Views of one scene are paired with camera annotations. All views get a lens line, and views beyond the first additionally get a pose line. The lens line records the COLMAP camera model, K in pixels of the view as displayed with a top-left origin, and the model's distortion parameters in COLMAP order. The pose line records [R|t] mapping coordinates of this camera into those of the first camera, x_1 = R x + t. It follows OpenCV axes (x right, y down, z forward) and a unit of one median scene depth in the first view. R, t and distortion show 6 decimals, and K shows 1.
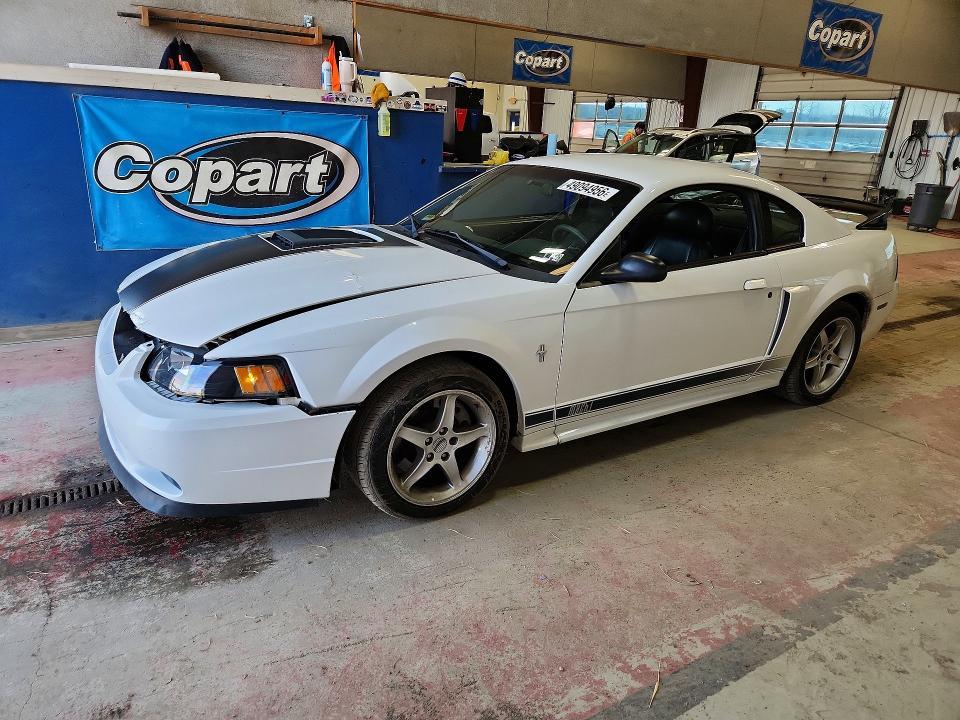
lens RADIAL K [[630.3, 0, 479.8], [0, 630.3, 373.0], [0, 0, 1]] dist [0.037974, 0.000127]
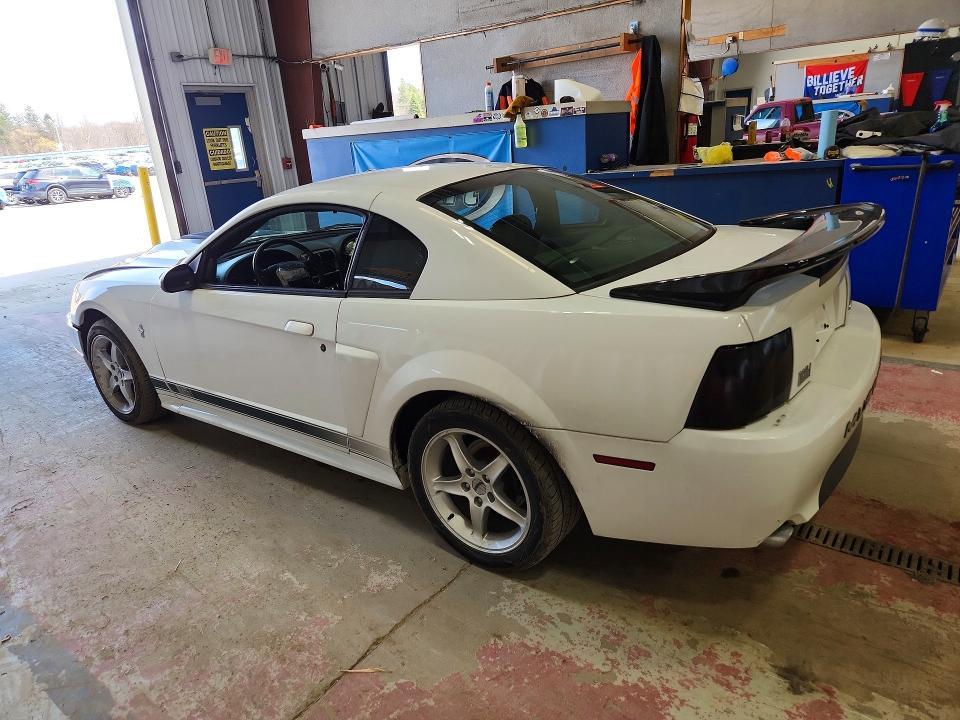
lens RADIAL K [[630.3, 0, 479.8], [0, 630.3, 373.0], [0, 0, 1]] dist [0.037974, 0.000127]
pose [[0.362381, 0.249247, -0.898085, 1.293448], [-0.250513, 0.954168, 0.163729, -0.281257], [0.897732, 0.165650, 0.408212, 0.921486]]
